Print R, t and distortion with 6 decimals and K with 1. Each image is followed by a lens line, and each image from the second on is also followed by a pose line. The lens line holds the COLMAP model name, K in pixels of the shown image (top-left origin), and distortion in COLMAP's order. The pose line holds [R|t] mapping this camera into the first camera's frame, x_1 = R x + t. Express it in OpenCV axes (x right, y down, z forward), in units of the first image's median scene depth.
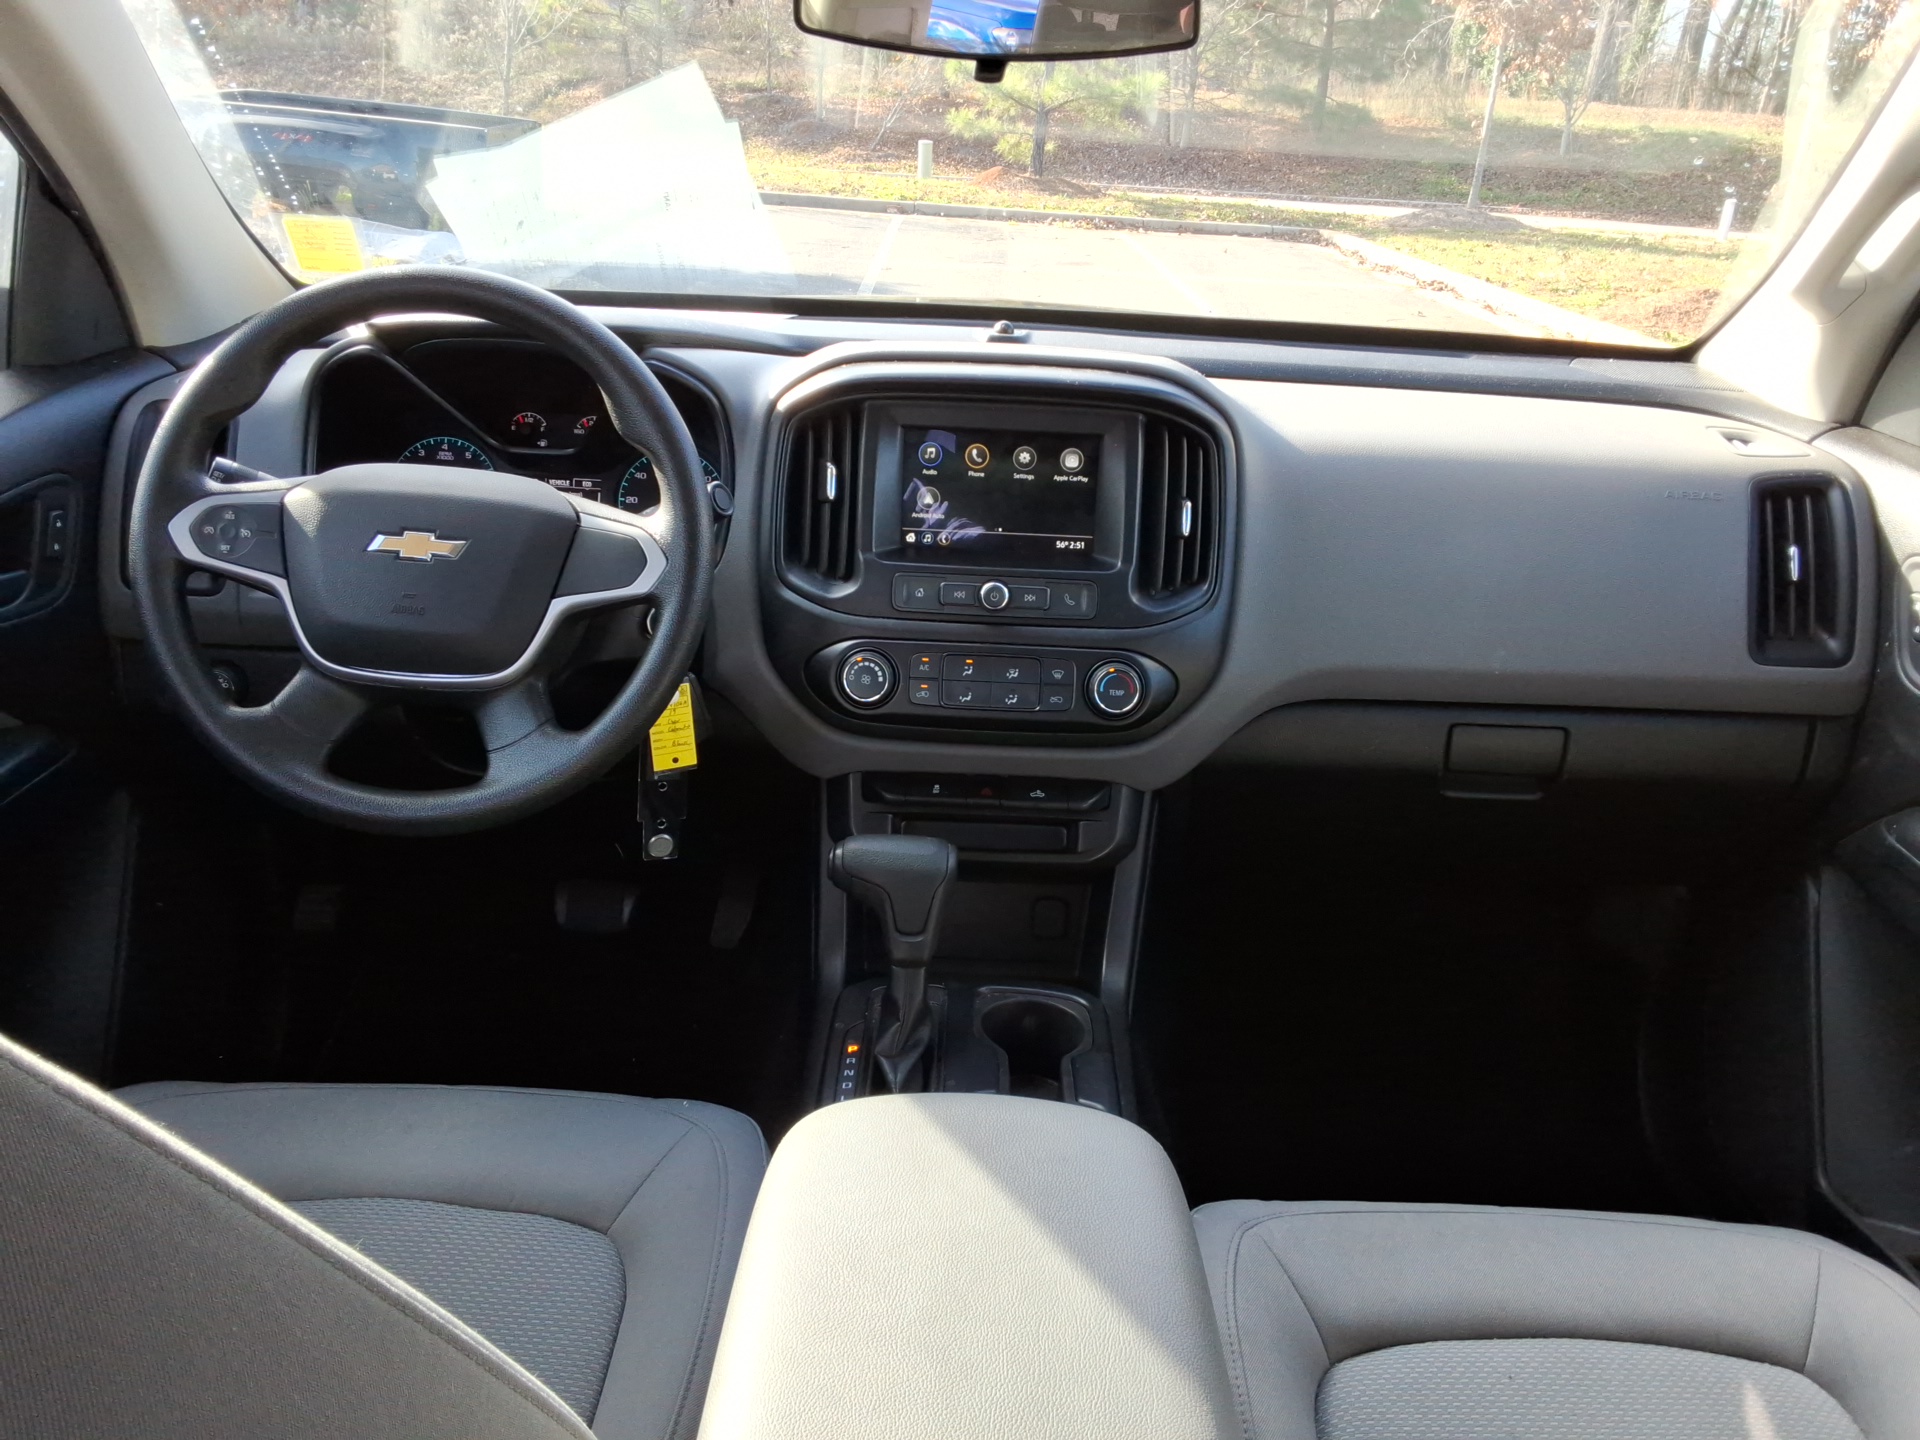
lens RADIAL K [[1547.7, 0, 961.6], [0, 1547.7, 727.6], [0, 0, 1]] dist [0.098779, -0.137027]
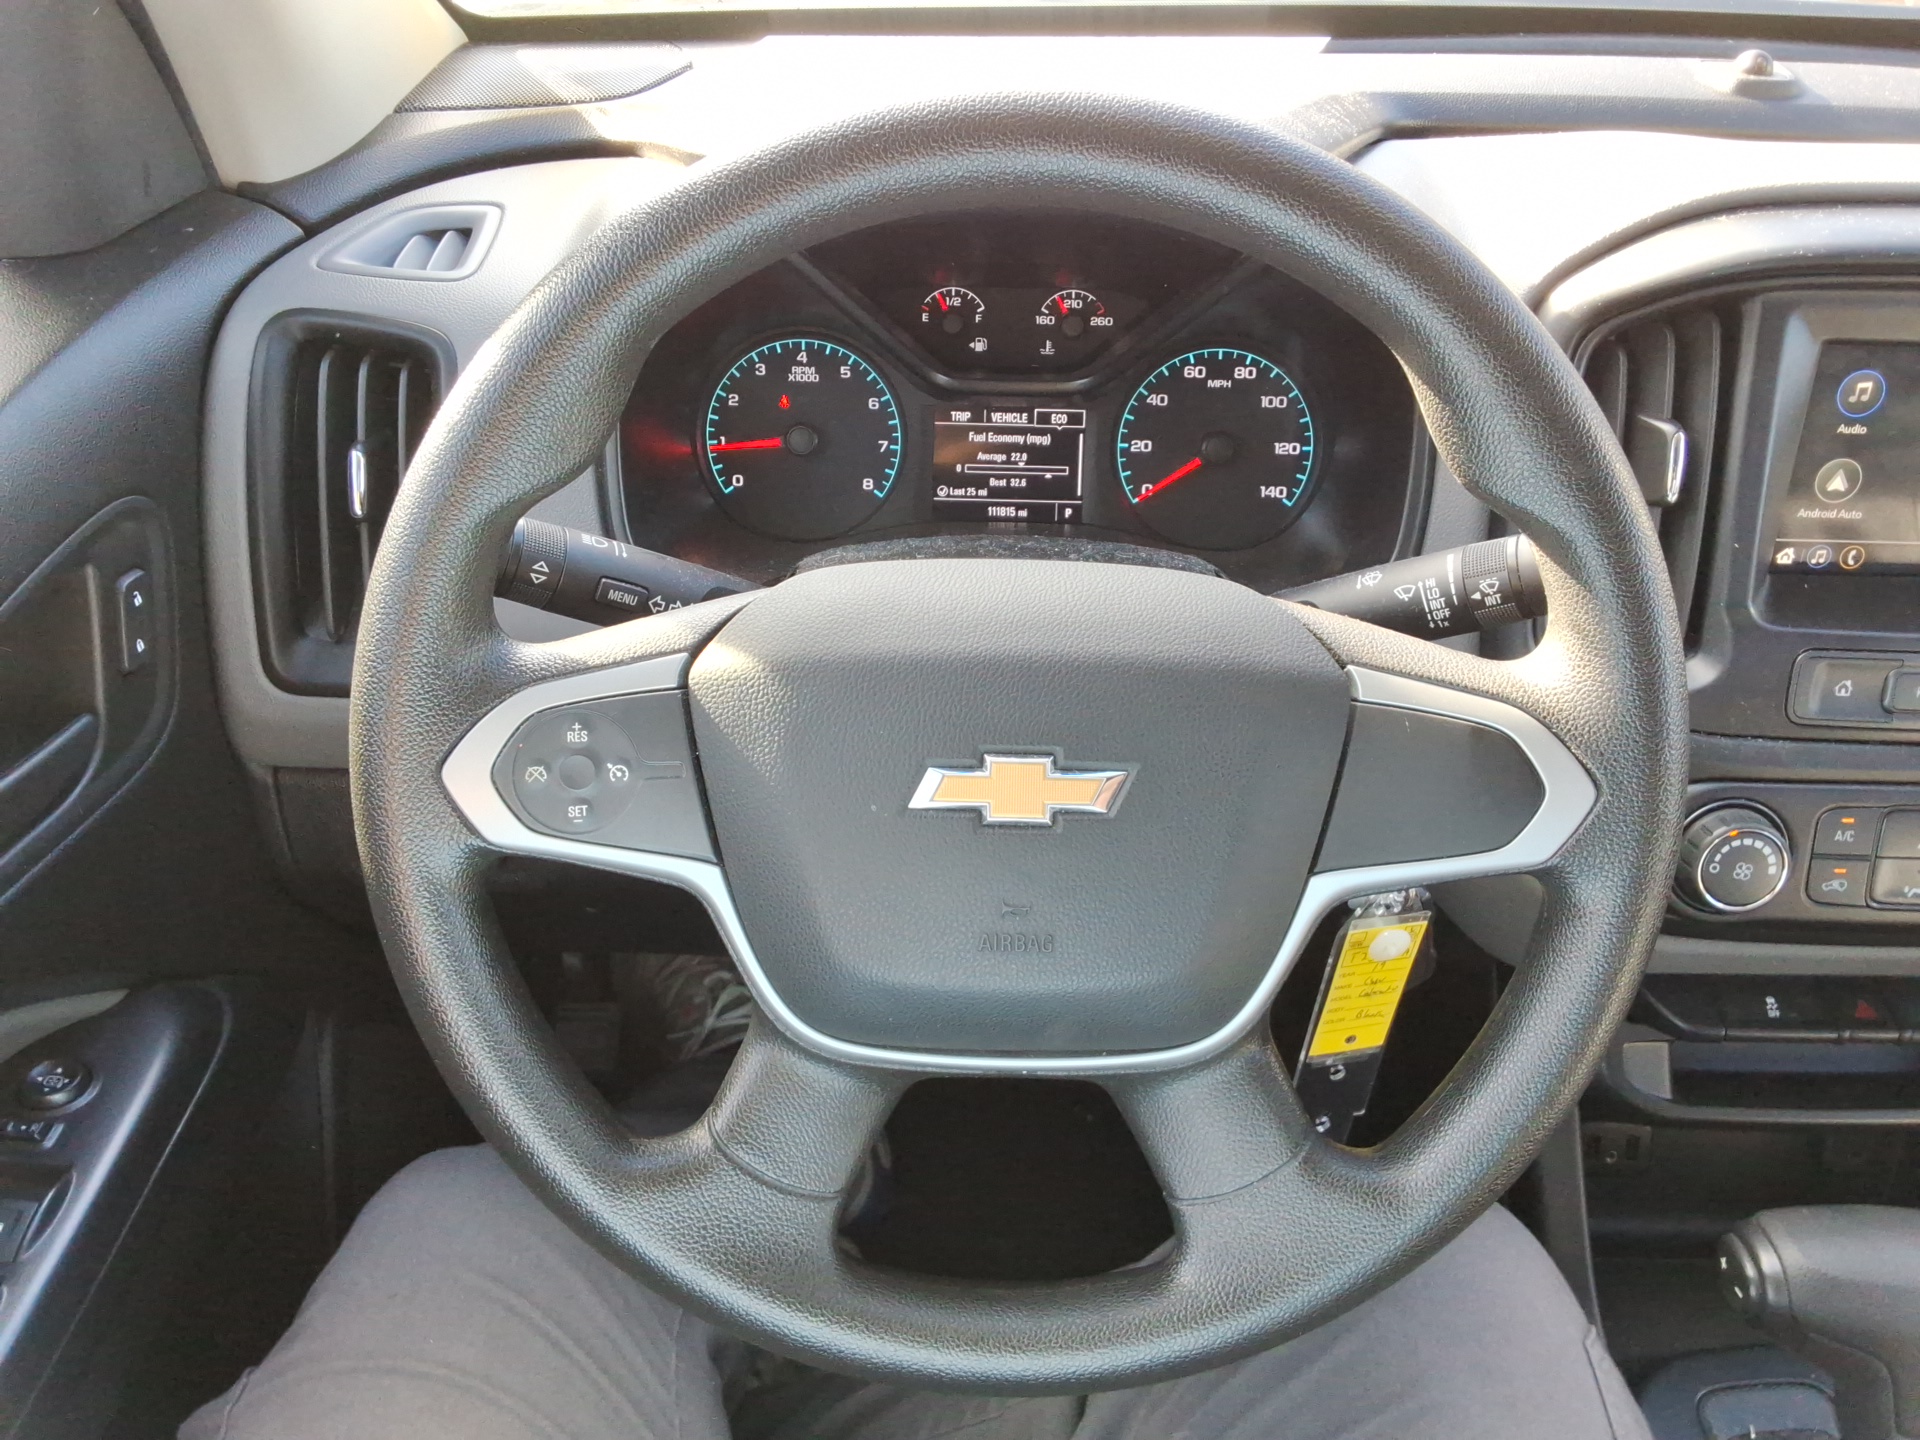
lens RADIAL K [[1547.7, 0, 974.2], [0, 1547.7, 730.5], [0, 0, 1]] dist [0.098779, -0.137027]
pose [[0.999684, -0.023874, -0.007886, -0.304633], [0.025026, 0.975008, 0.220754, -0.193577], [0.002418, -0.220882, 0.975298, 0.503365]]
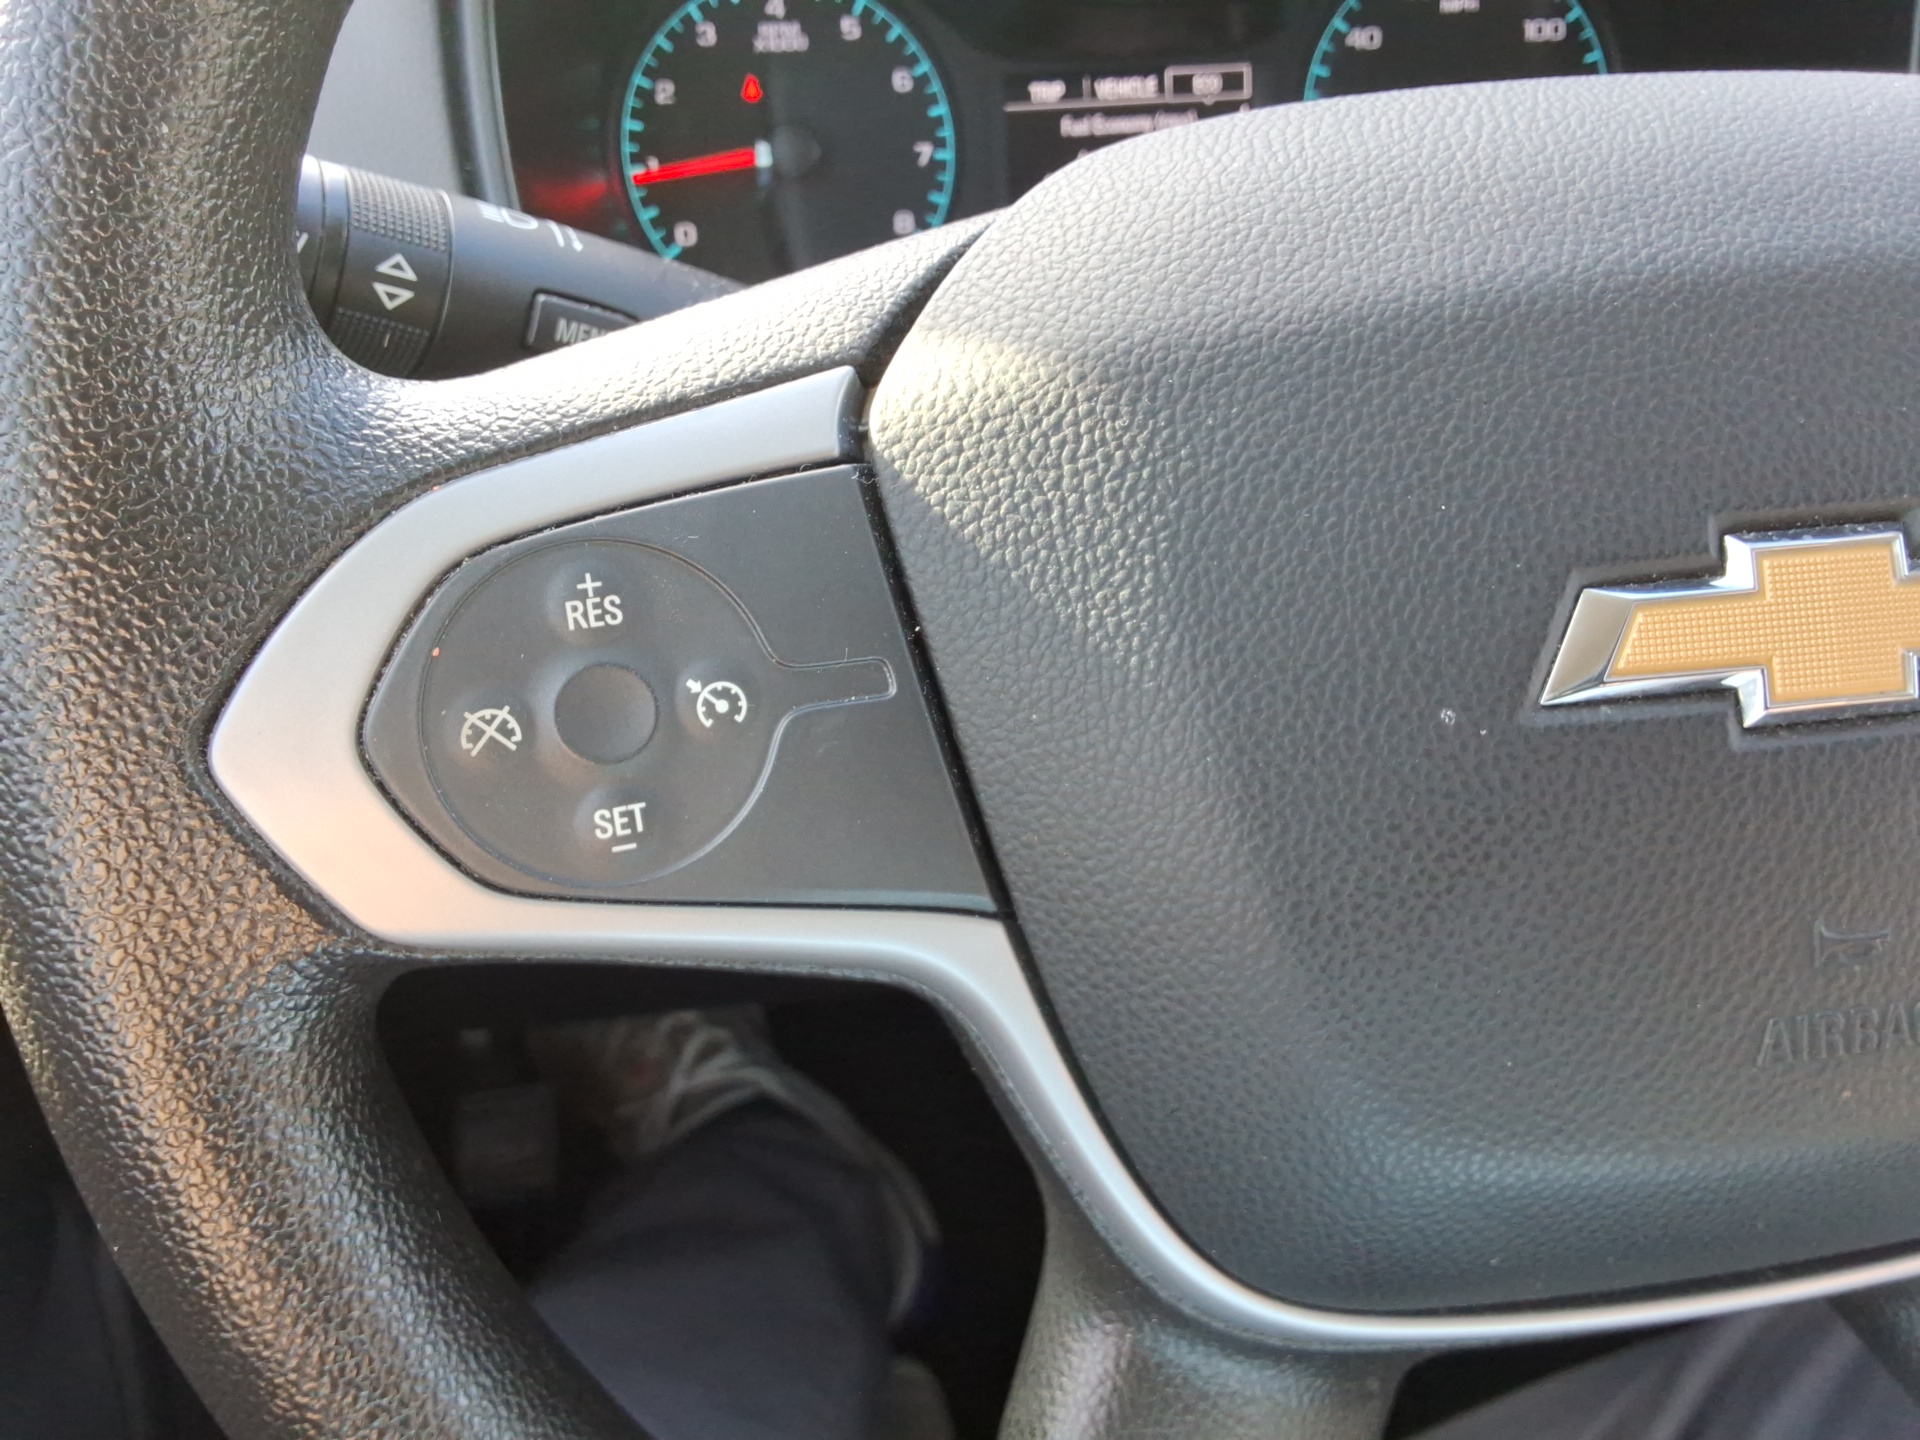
lens RADIAL K [[1547.7, 0, 969.6], [0, 1547.7, 715.3], [0, 0, 1]] dist [0.098779, -0.137027]
pose [[0.985968, -0.136307, 0.096367, -0.381426], [0.108189, 0.961411, 0.252952, -0.136566], [-0.127128, -0.238977, 0.962667, 0.722510]]
